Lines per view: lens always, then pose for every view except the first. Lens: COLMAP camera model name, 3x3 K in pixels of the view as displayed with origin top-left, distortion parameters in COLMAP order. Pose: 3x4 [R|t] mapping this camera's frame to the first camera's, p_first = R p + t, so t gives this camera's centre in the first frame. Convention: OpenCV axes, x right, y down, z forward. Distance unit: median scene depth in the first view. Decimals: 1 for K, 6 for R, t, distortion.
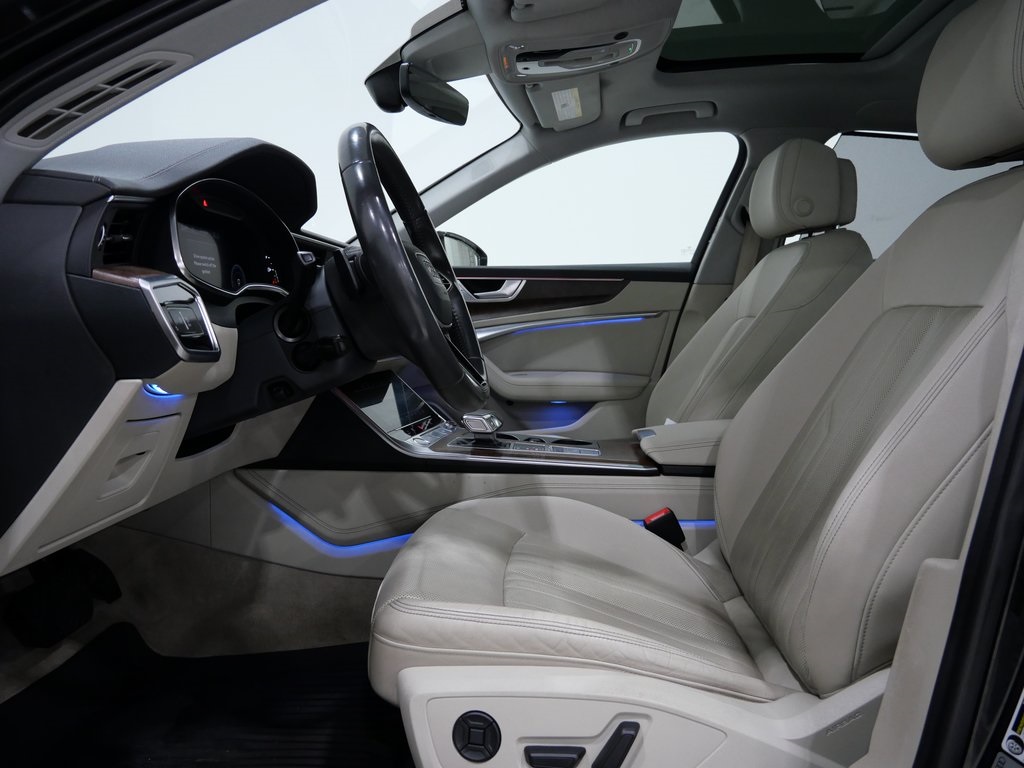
lens RADIAL K [[732.1, 0, 507.3], [0, 732.1, 384.7], [0, 0, 1]] dist [-0.047876, 0.009536]
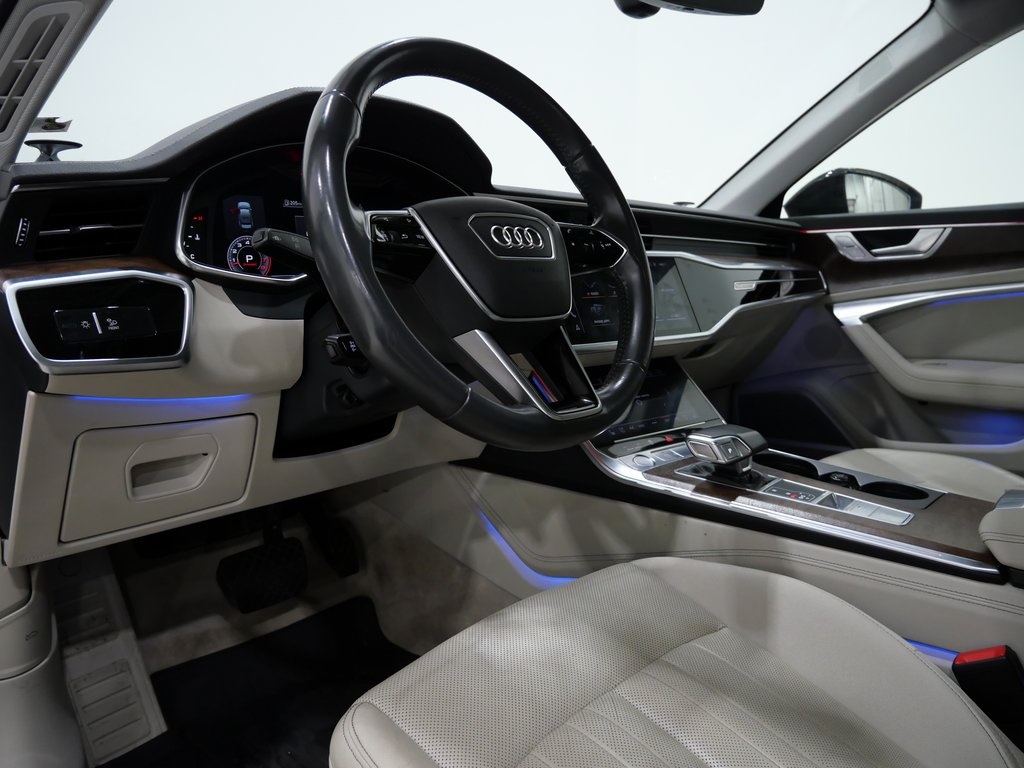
lens RADIAL K [[732.1, 0, 517.2], [0, 732.1, 385.1], [0, 0, 1]] dist [-0.047876, 0.009536]
pose [[0.766501, 0.077371, -0.637566, 0.261765], [-0.037204, 0.996399, 0.076190, -0.053528], [0.641165, -0.034680, 0.766619, 0.358831]]
